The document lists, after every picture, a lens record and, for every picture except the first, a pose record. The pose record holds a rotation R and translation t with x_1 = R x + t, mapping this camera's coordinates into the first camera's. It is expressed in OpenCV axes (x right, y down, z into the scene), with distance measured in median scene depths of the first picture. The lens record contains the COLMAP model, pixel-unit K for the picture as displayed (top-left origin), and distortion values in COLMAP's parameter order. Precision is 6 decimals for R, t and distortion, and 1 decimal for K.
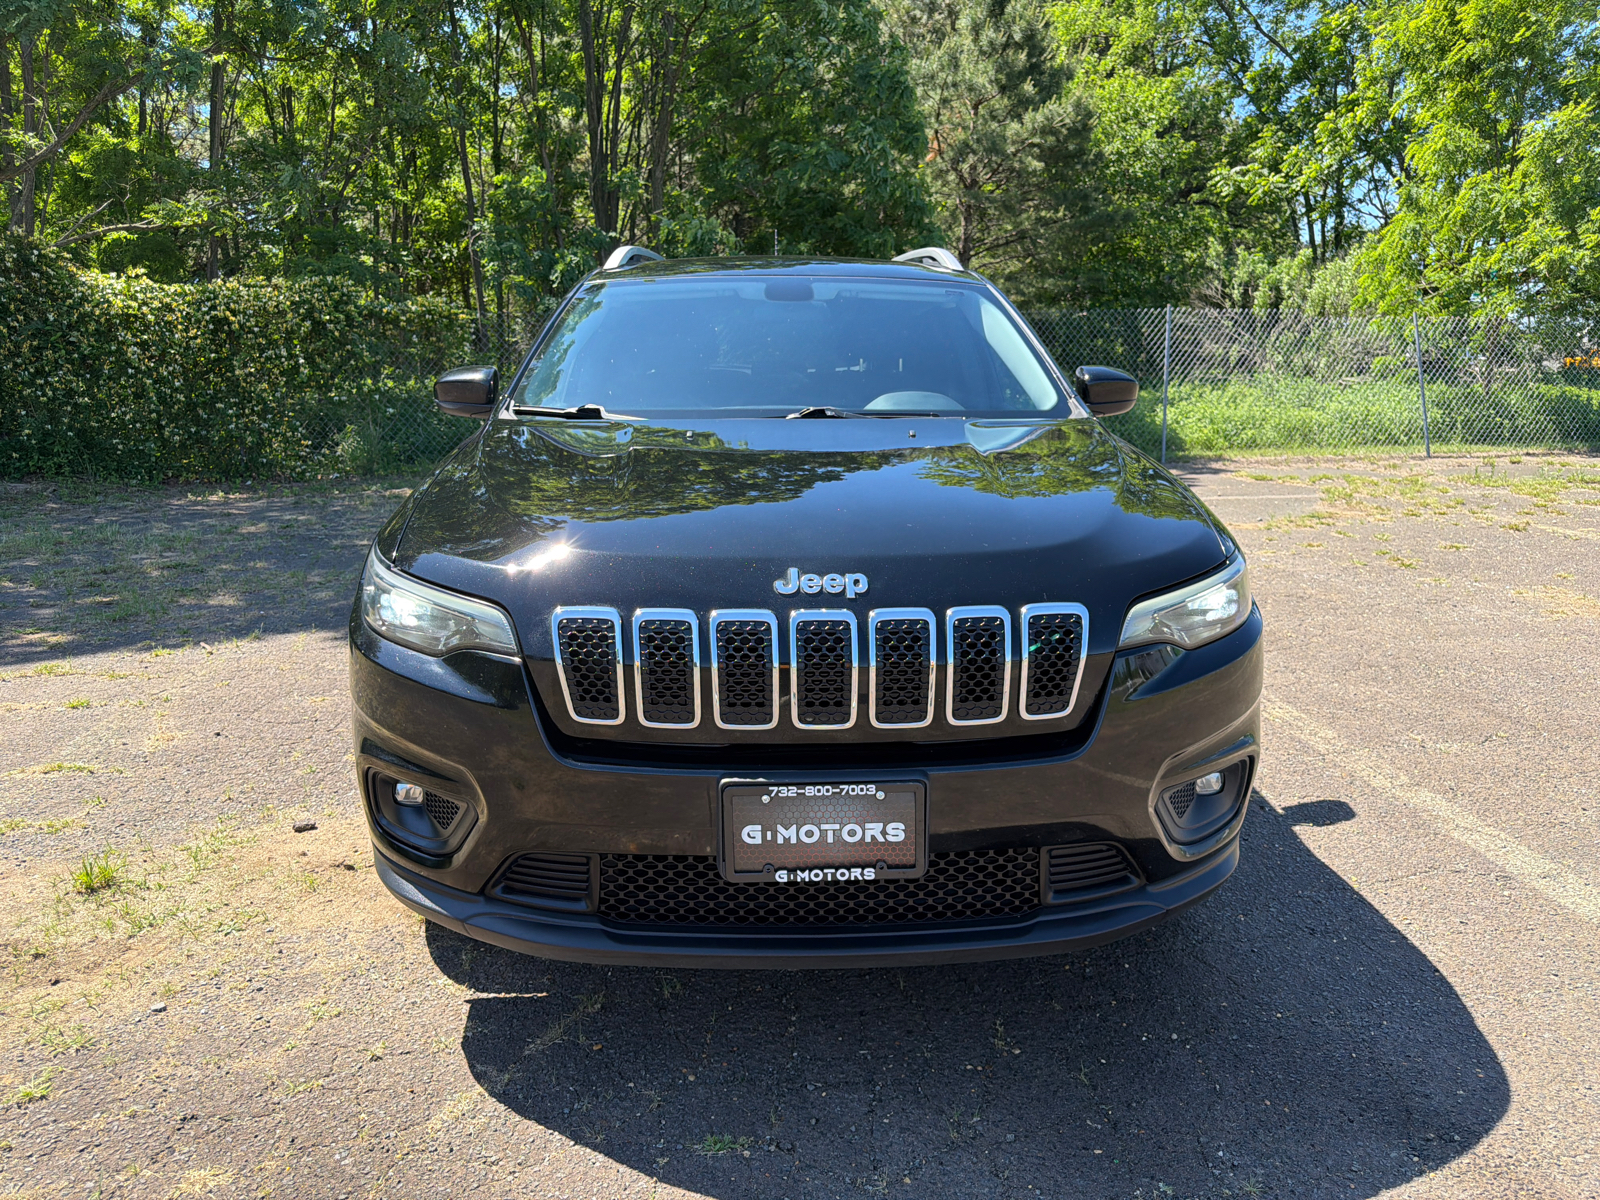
lens RADIAL K [[1161.0, 0, 805.8], [0, 1161.0, 597.0], [0, 0, 1]] dist [0.017909, -0.003130]
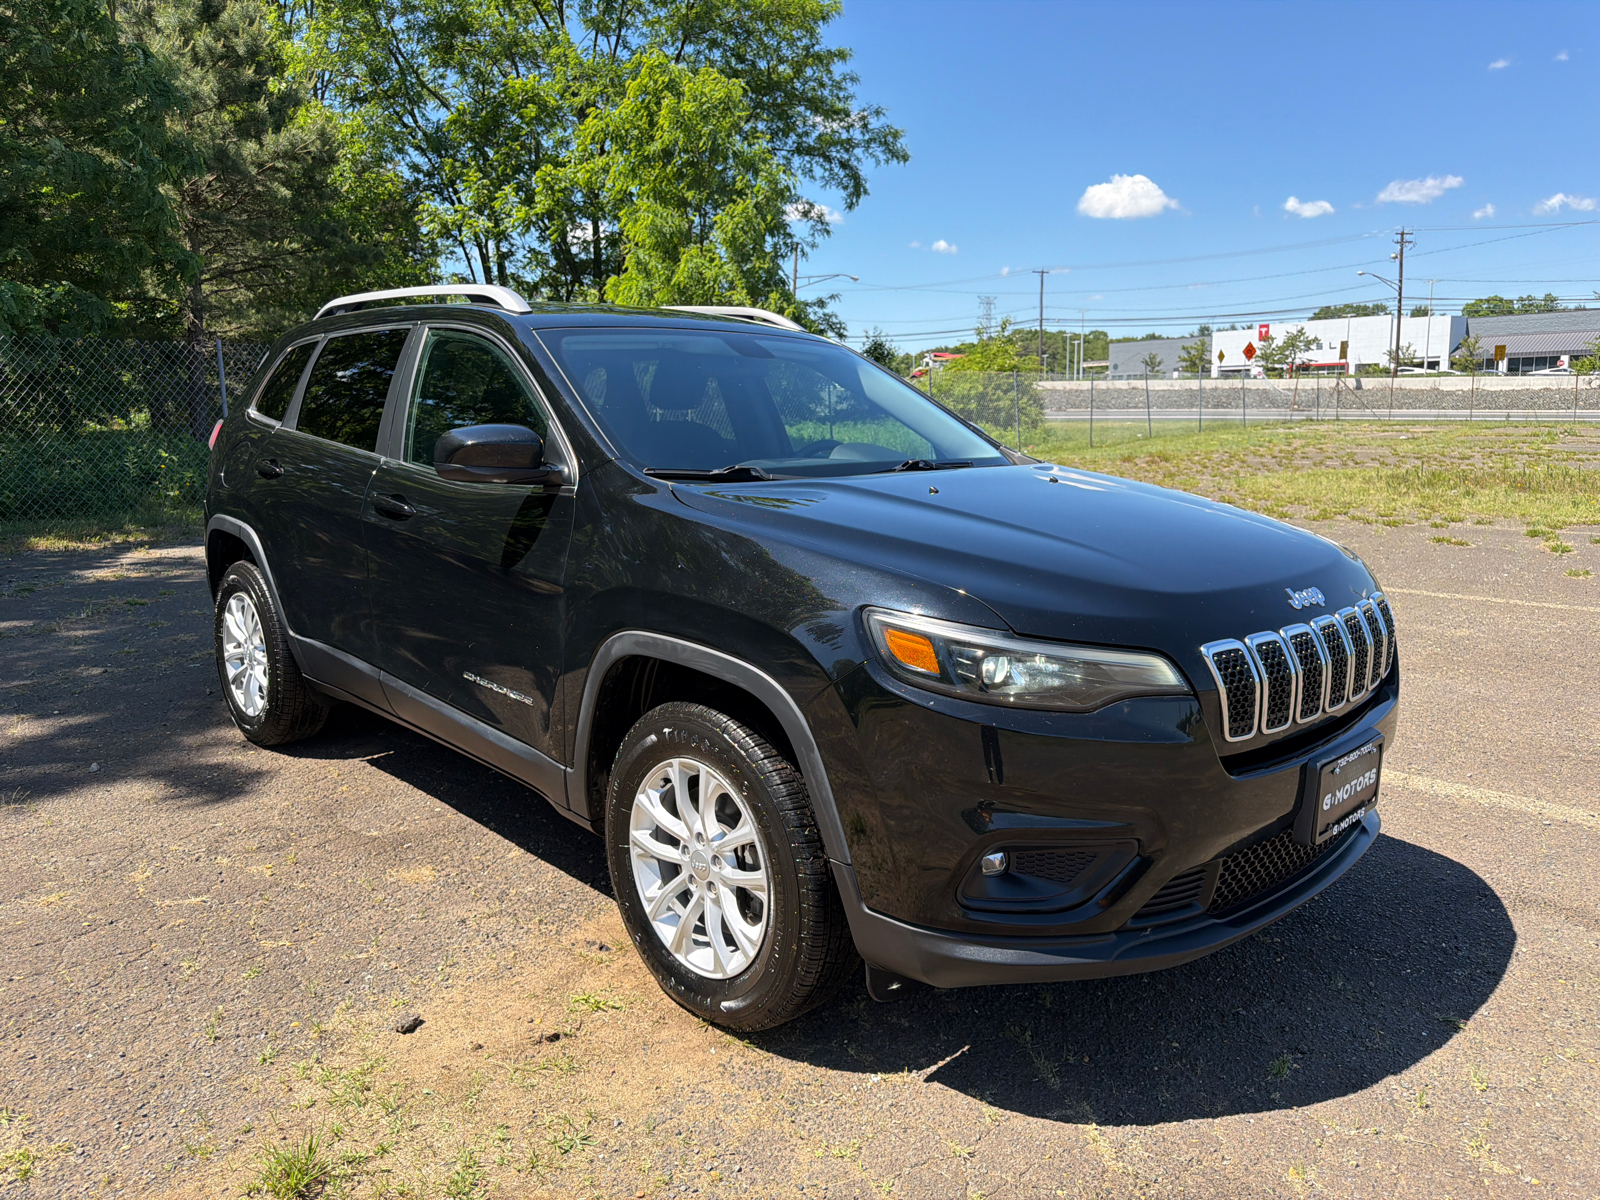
lens RADIAL K [[1151.3, 0, 802.0], [0, 1151.3, 603.5], [0, 0, 1]] dist [0.032331, -0.037952]
pose [[0.739673, -0.115879, 0.662915, -1.233737], [0.130630, 0.991050, 0.027481, -0.113026], [-0.660166, 0.066270, 0.748190, 0.414648]]
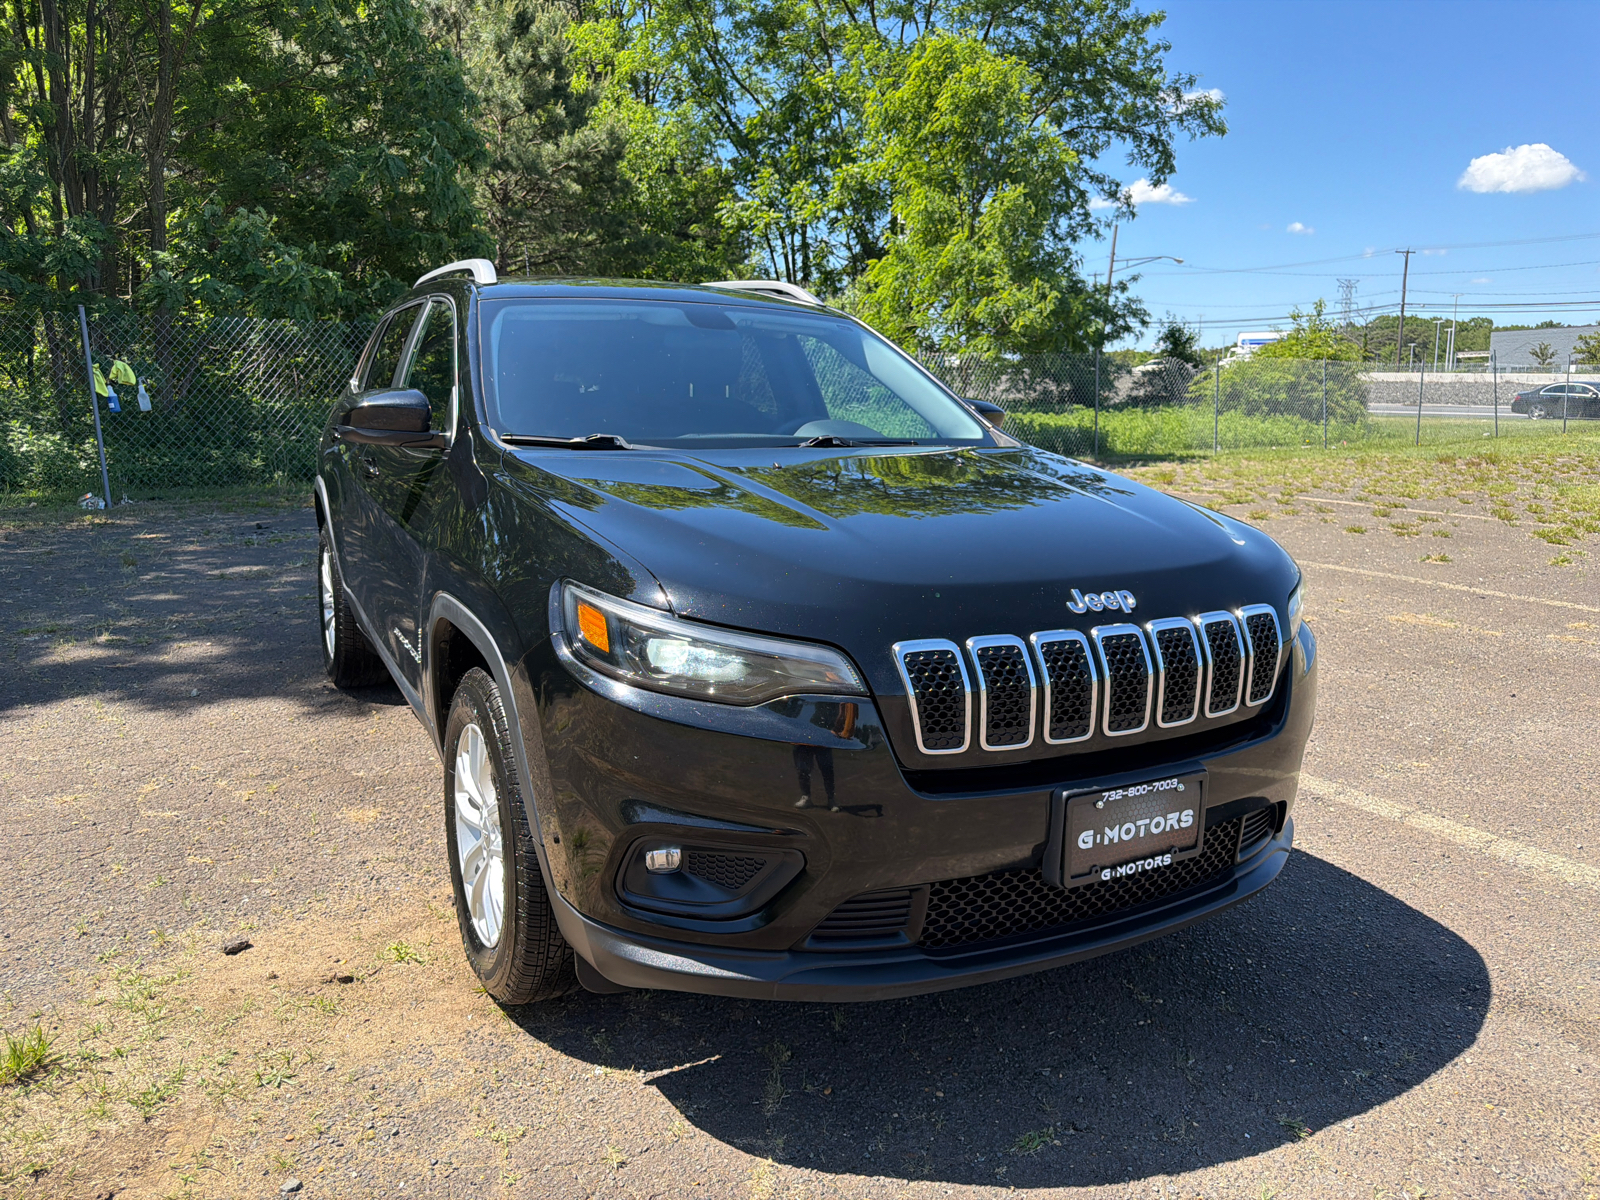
lens RADIAL K [[1151.3, 0, 802.0], [0, 1151.3, 603.5], [0, 0, 1]] dist [0.032331, -0.037952]
pose [[0.898148, -0.067491, 0.434483, -0.707111], [0.071180, 0.997433, 0.007797, -0.038376], [-0.433894, 0.023924, 0.900646, 0.147729]]
